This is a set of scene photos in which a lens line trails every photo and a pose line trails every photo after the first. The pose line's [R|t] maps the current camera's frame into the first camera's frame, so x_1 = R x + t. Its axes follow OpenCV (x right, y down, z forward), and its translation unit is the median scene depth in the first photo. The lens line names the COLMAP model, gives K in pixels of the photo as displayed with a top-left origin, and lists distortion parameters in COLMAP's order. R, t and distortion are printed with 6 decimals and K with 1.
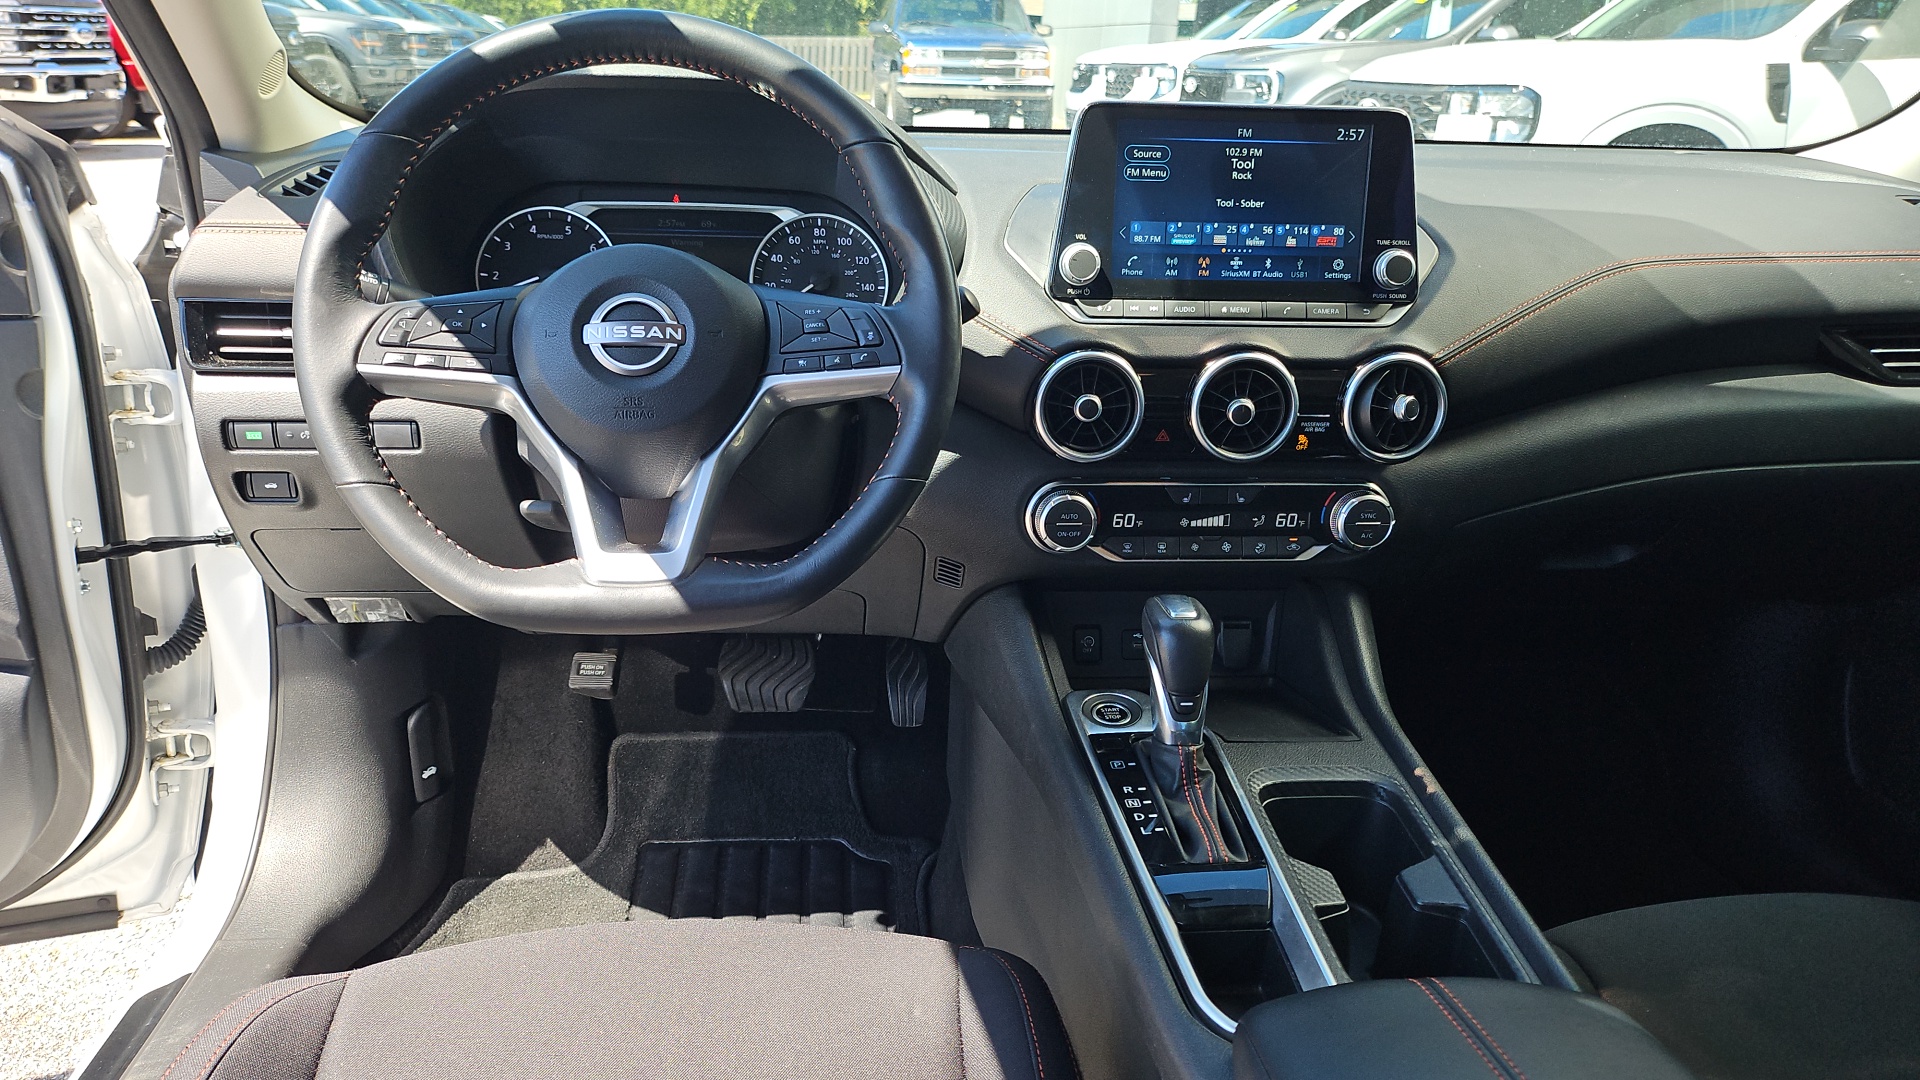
lens RADIAL K [[1470.9, 0, 936.4], [0, 1470.9, 541.3], [0, 0, 1]] dist [0.126303, 0.000148]
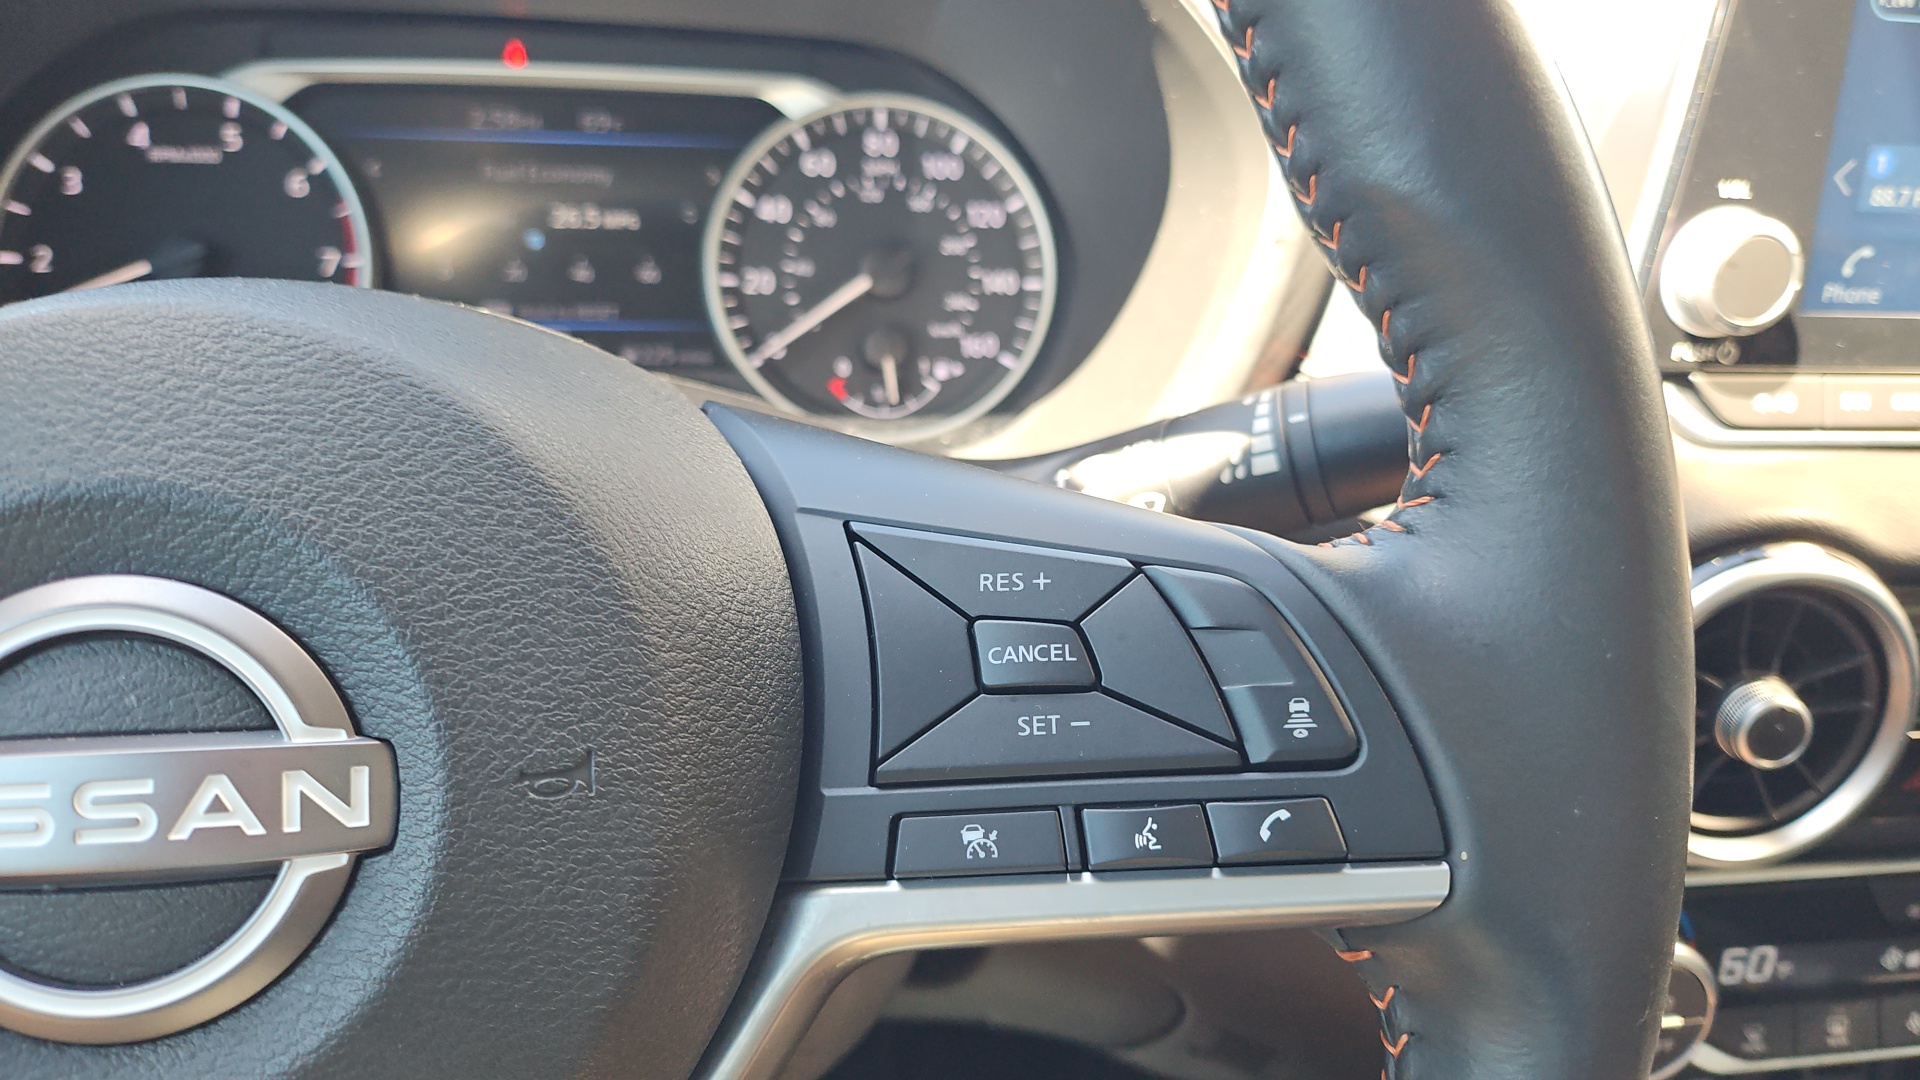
lens RADIAL K [[1389.1, 0, 960.0], [0, 1389.1, 540.0], [0, 0, 1]] dist [0.042345, -0.060328]
pose [[0.998253, -0.006673, 0.058712, -0.090099], [0.000482, 0.994489, 0.104838, -0.158923], [-0.059088, -0.104627, 0.992755, 0.685926]]
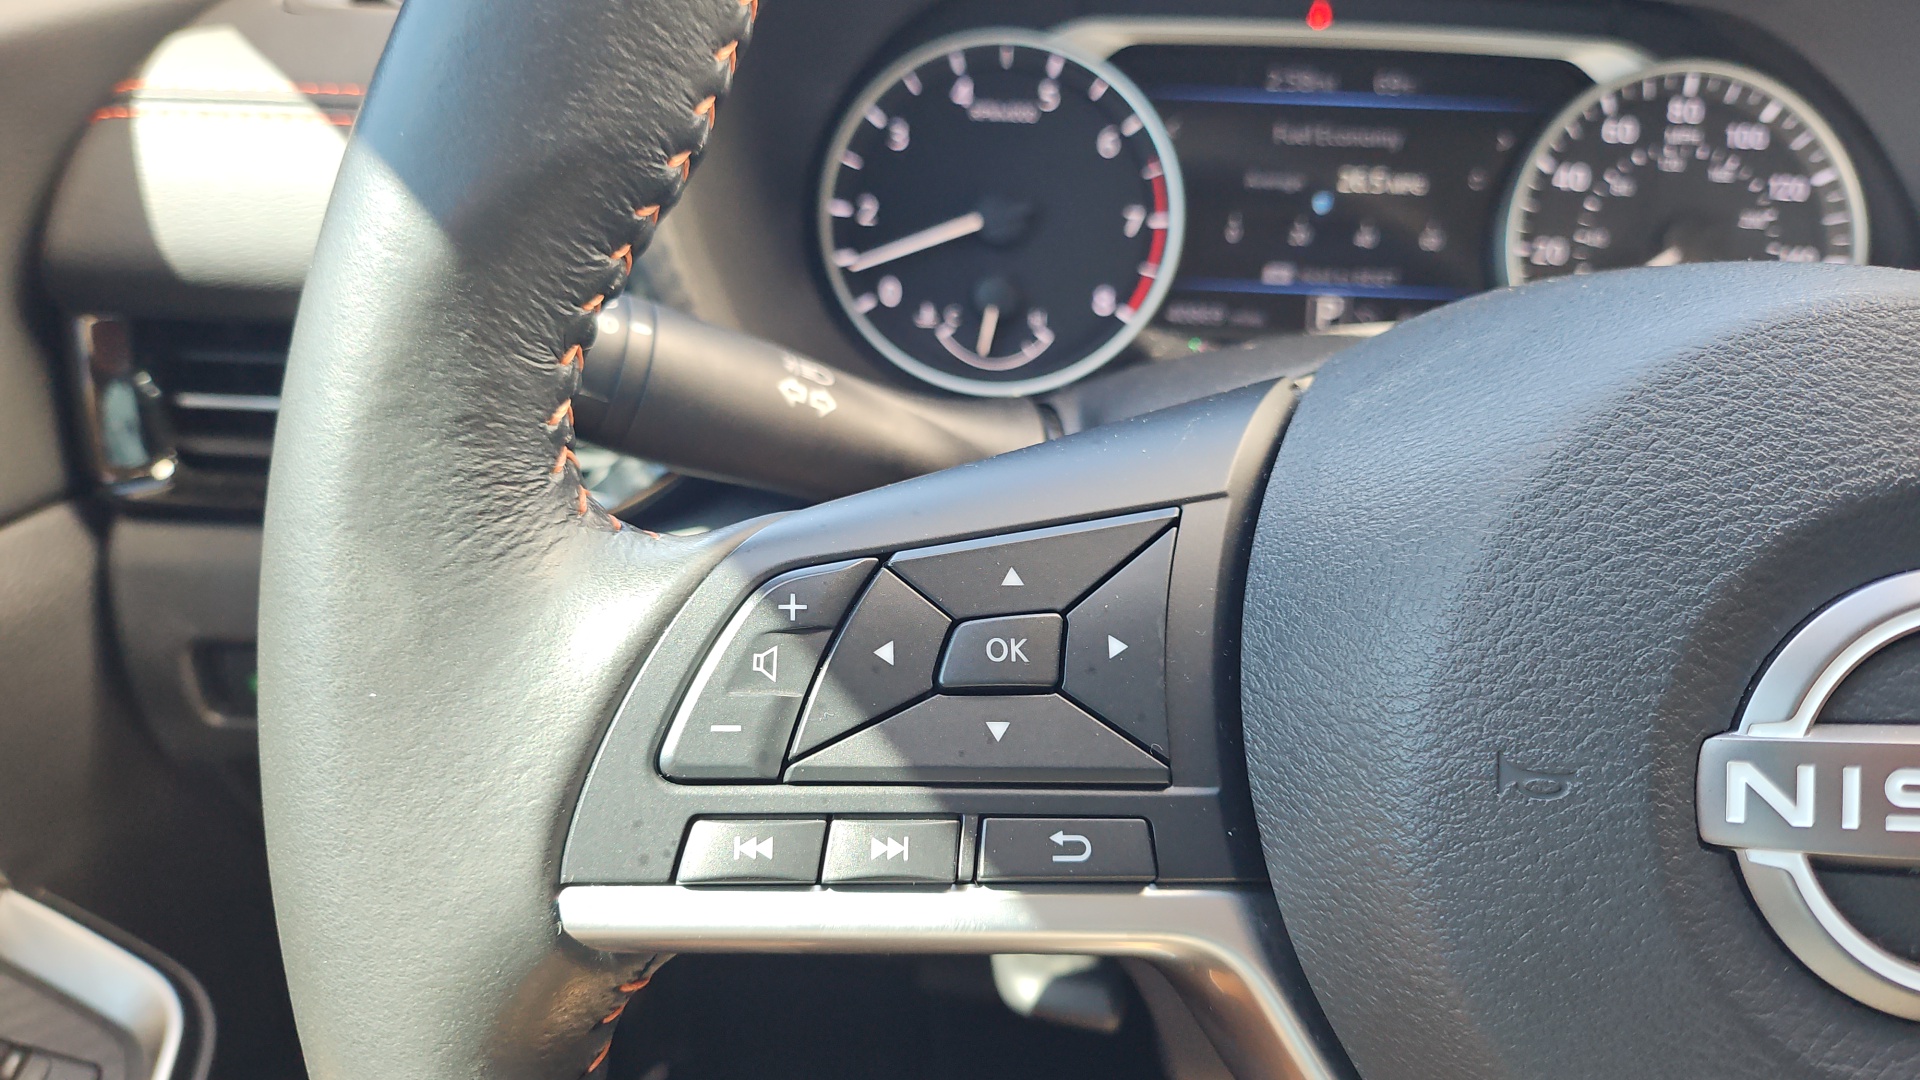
lens RADIAL K [[1389.1, 0, 960.0], [0, 1389.1, 540.0], [0, 0, 1]] dist [0.042345, -0.060328]
pose [[0.996915, 0.048691, -0.061553, -0.268343], [-0.039462, 0.988915, 0.143141, -0.160637], [0.067840, -0.140270, 0.987786, 0.685598]]
